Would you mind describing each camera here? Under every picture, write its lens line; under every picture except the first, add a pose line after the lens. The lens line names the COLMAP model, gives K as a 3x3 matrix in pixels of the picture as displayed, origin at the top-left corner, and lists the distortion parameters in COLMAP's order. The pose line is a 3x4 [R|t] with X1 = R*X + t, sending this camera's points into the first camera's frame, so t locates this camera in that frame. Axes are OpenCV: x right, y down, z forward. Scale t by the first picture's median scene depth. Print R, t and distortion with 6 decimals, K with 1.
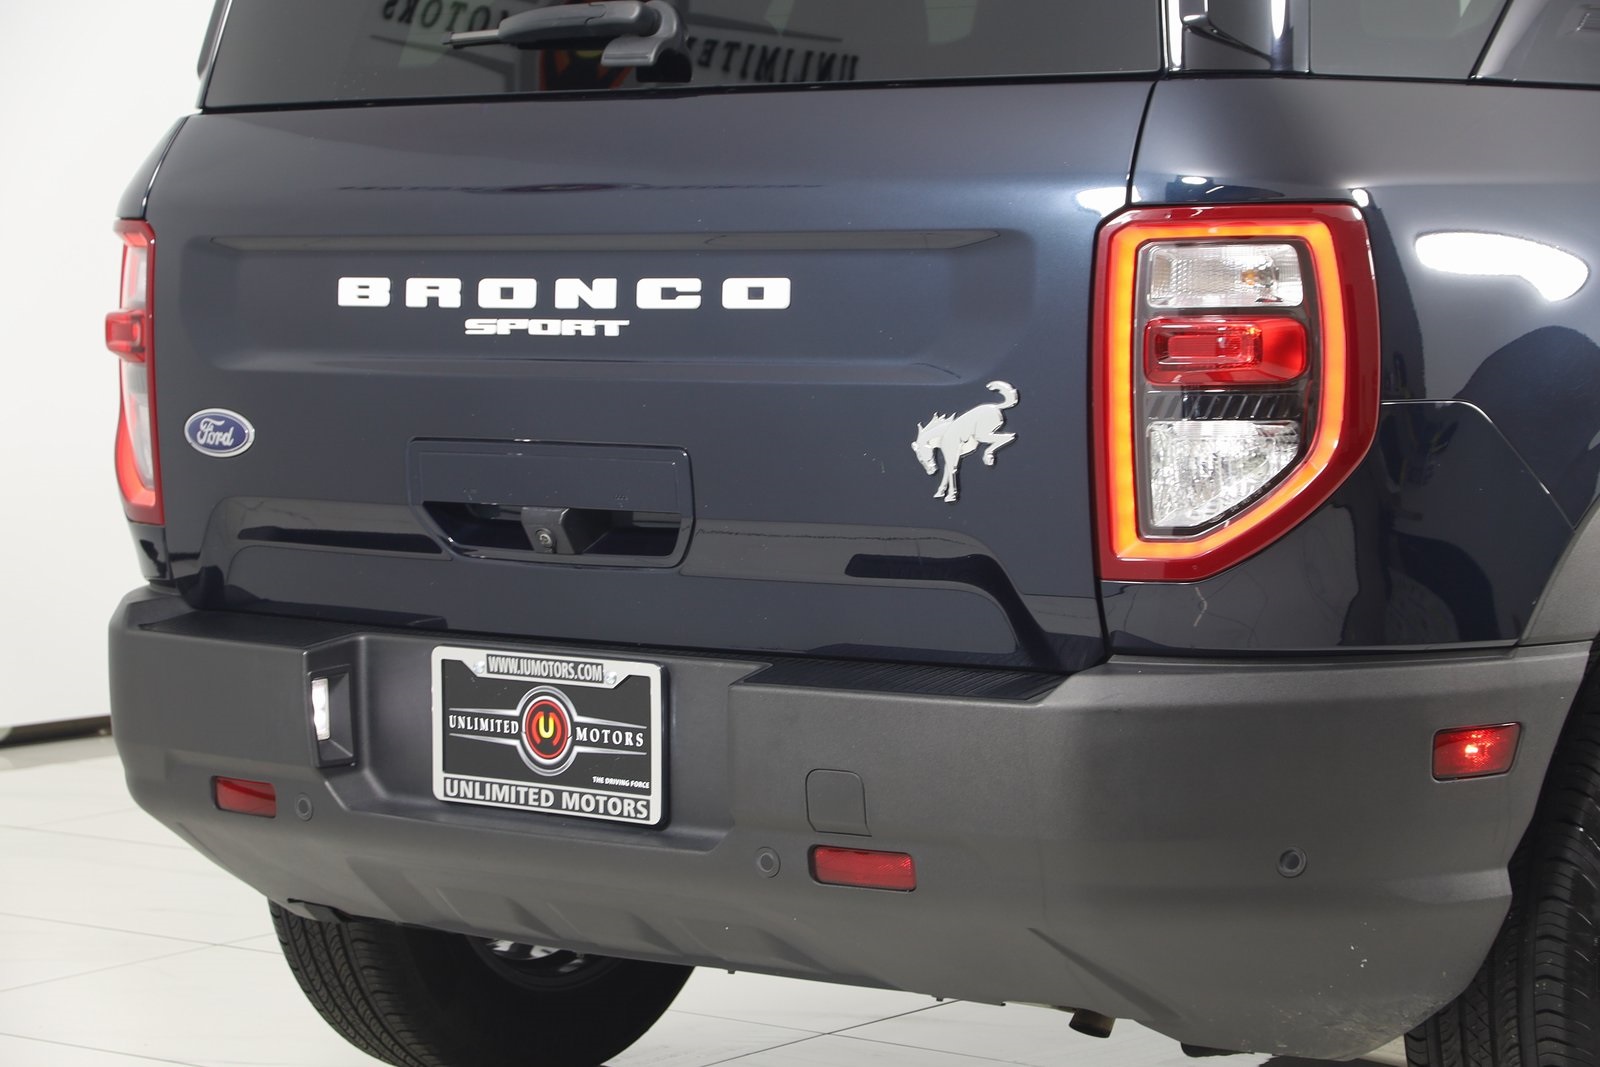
lens RADIAL K [[3488.8, 0, 800.0], [0, 3488.8, 533.5], [0, 0, 1]] dist [0.040248, 0.464803]
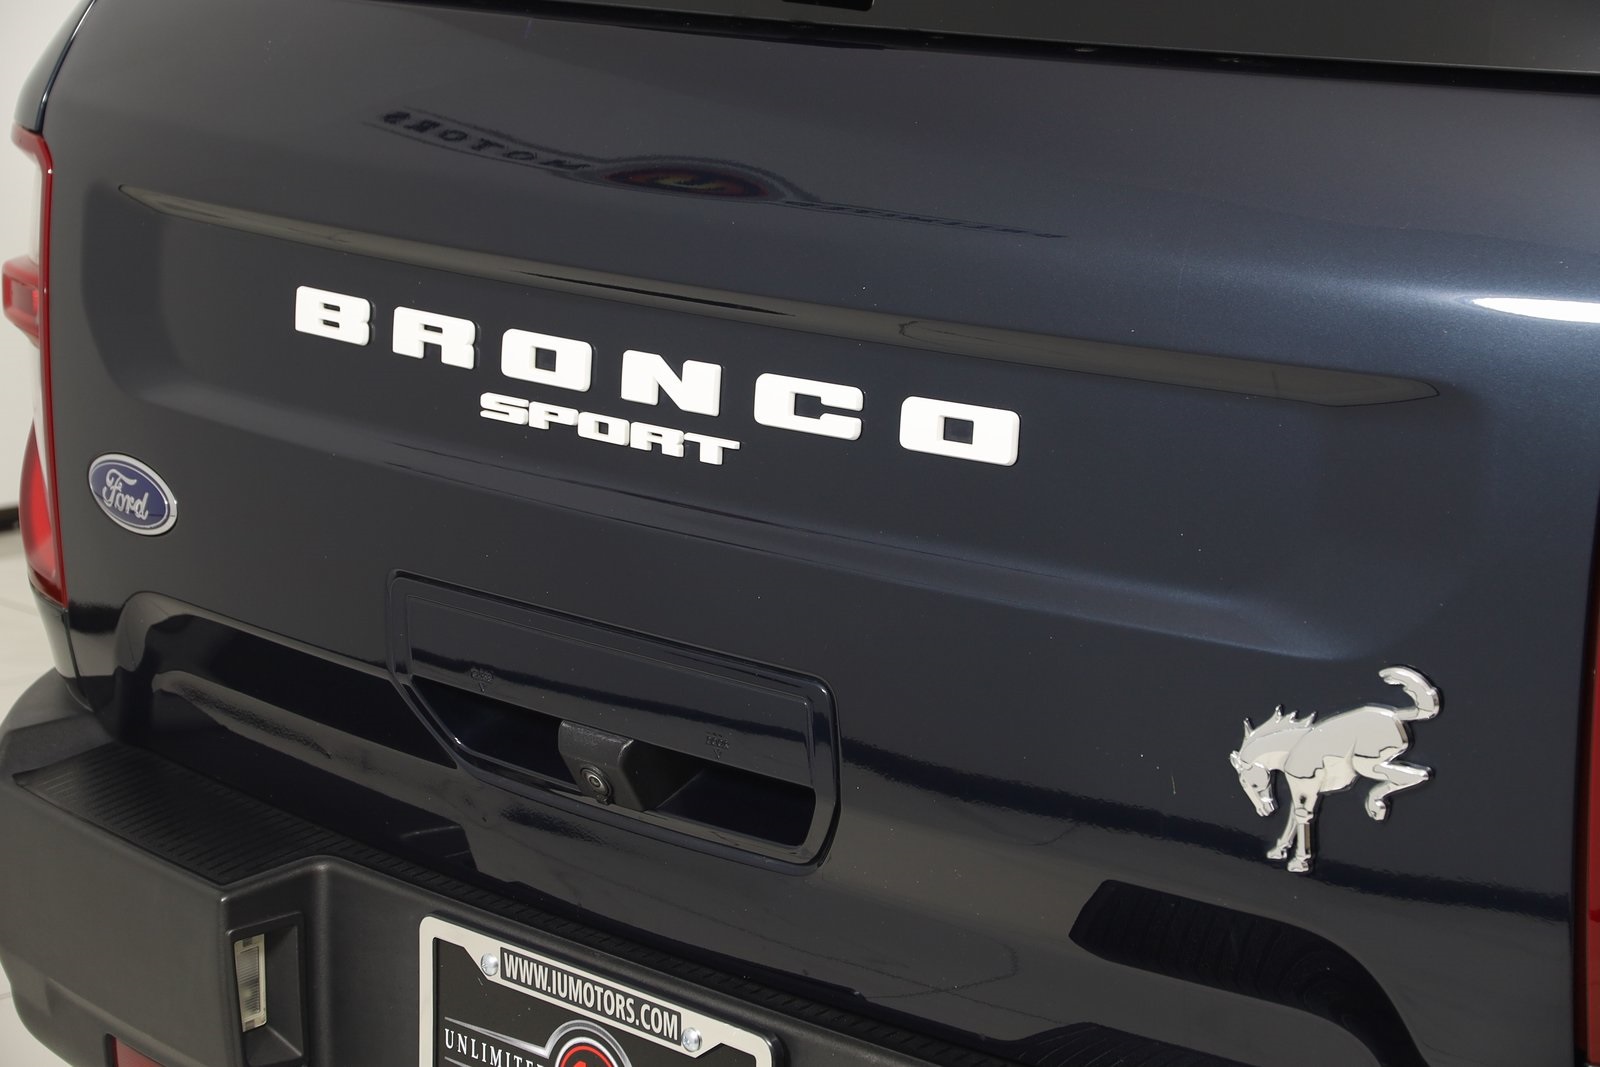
lens RADIAL K [[3302.8, 0, 799.6], [0, 3302.8, 488.1], [0, 0, 1]] dist [0.144773, -0.080046]
pose [[0.994539, 0.046336, -0.093517, 0.010997], [-0.035576, 0.992888, 0.113615, -0.111381], [0.098117, -0.109668, 0.989114, 0.453309]]
